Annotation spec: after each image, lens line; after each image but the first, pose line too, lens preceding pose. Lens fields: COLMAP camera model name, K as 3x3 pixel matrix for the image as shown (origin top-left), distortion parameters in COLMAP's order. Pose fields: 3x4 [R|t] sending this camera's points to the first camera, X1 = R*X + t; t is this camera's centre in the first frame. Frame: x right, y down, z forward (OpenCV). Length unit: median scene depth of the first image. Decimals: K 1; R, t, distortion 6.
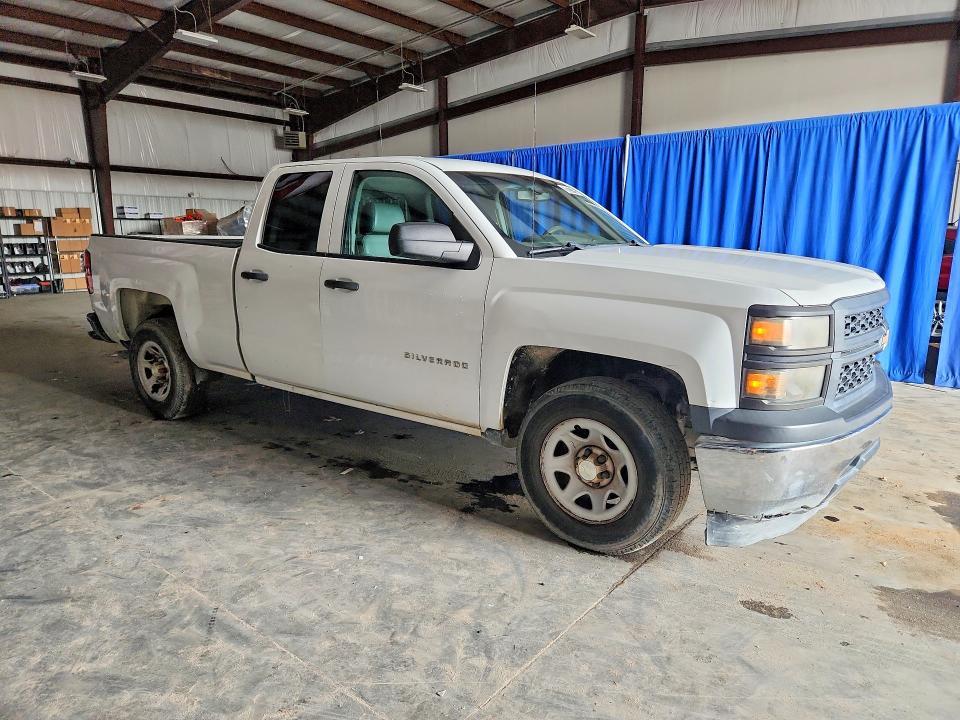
lens RADIAL K [[646.8, 0, 473.8], [0, 646.8, 363.0], [0, 0, 1]] dist [-0.002626, -0.003973]
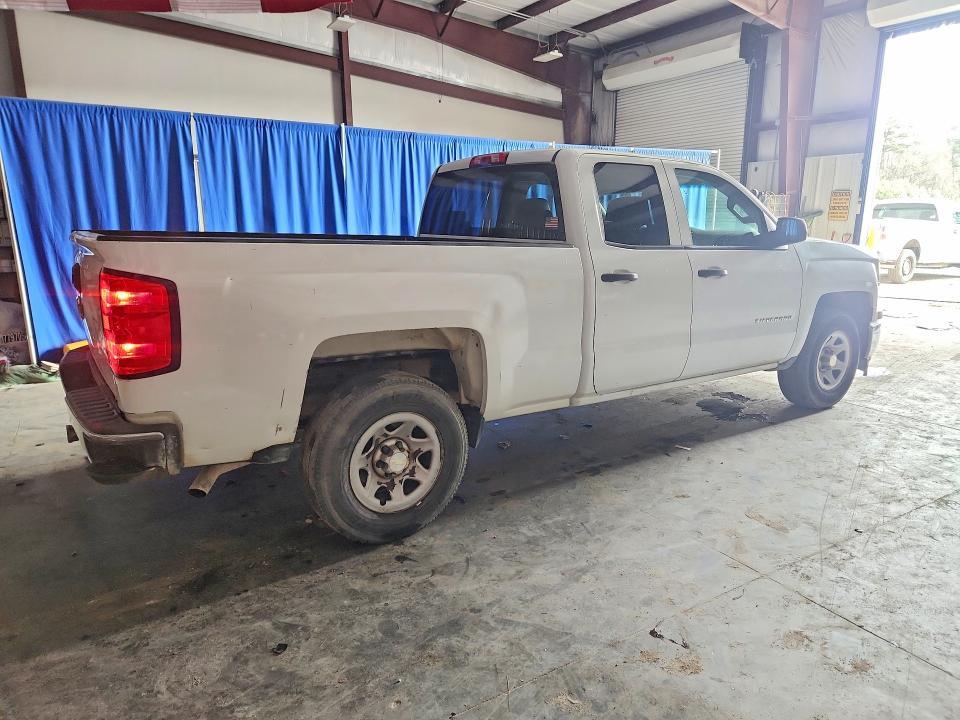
lens RADIAL K [[646.8, 0, 473.8], [0, 646.8, 363.0], [0, 0, 1]] dist [-0.002626, -0.003973]
pose [[0.359732, -0.207843, 0.909612, -1.086288], [0.197350, 0.969768, 0.143540, -0.164660], [-0.911946, 0.127876, 0.389875, 0.750842]]
